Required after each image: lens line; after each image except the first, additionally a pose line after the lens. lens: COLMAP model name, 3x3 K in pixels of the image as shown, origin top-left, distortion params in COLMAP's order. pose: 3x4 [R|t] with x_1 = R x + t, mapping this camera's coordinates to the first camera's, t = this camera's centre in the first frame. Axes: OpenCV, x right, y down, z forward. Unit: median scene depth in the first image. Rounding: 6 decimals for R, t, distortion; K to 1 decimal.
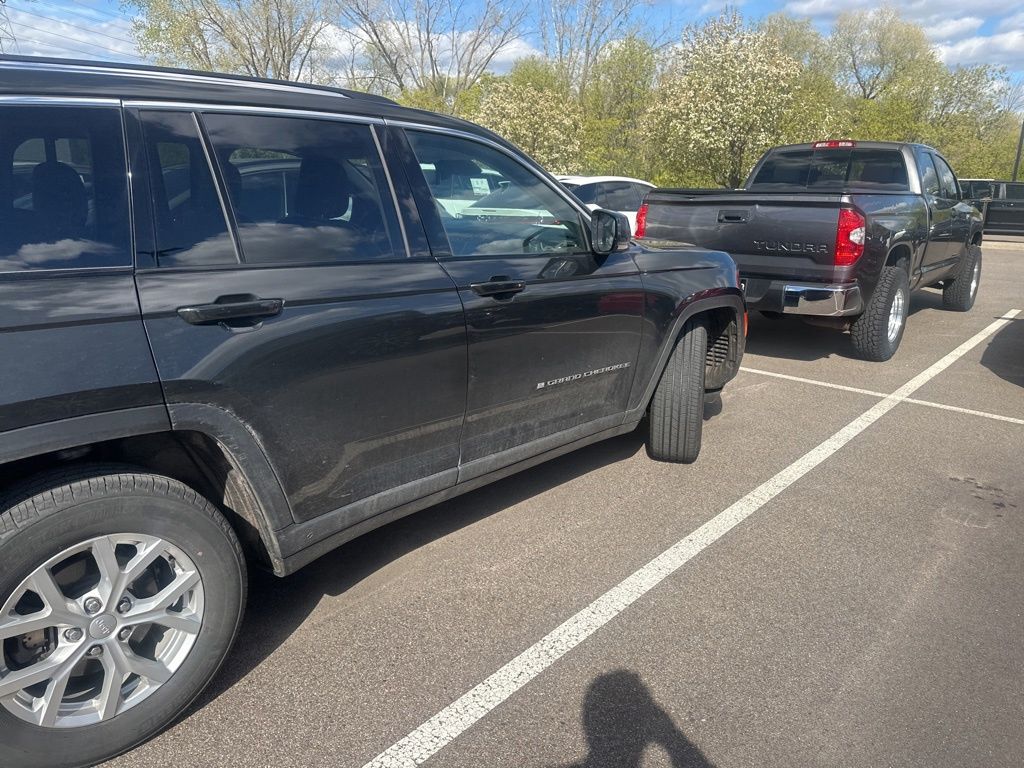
lens RADIAL K [[721.3, 0, 512.4], [0, 721.3, 375.6], [0, 0, 1]] dist [0.050154, -0.050954]
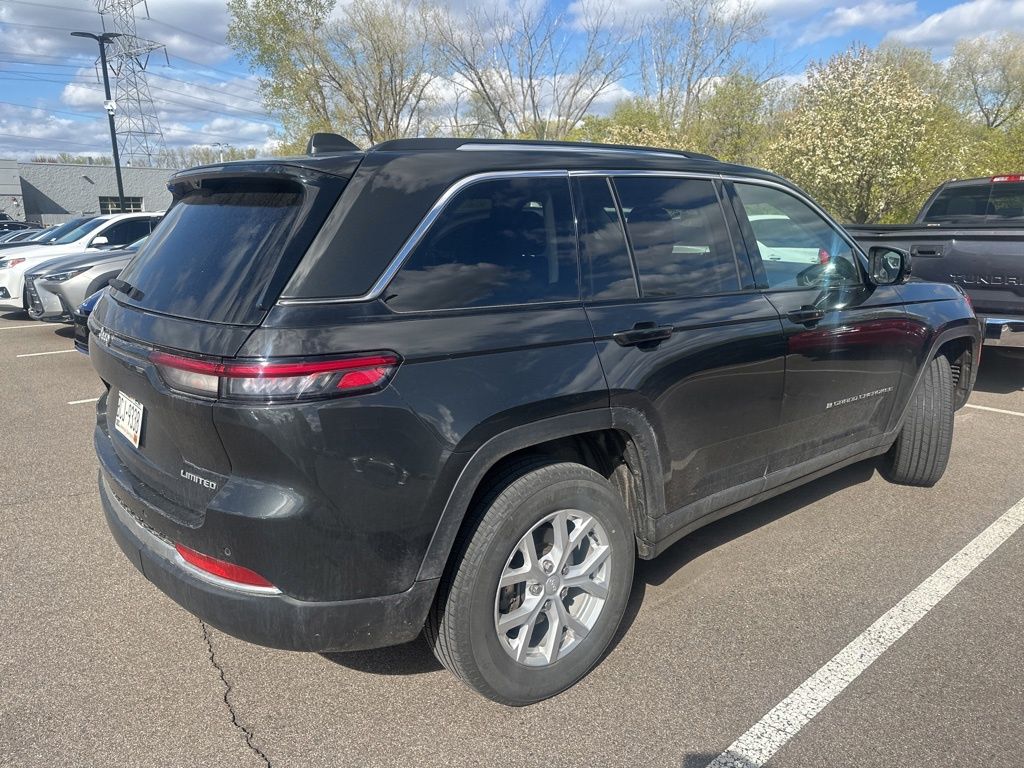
lens RADIAL K [[724.0, 0, 512.0], [0, 724.0, 384.0], [0, 0, 1]] dist [0.049727, -0.055462]
pose [[0.992833, 0.006533, -0.119329, -0.168575], [-0.011431, 0.999118, -0.040405, 0.017109], [0.118960, 0.041480, 0.992032, -0.090082]]
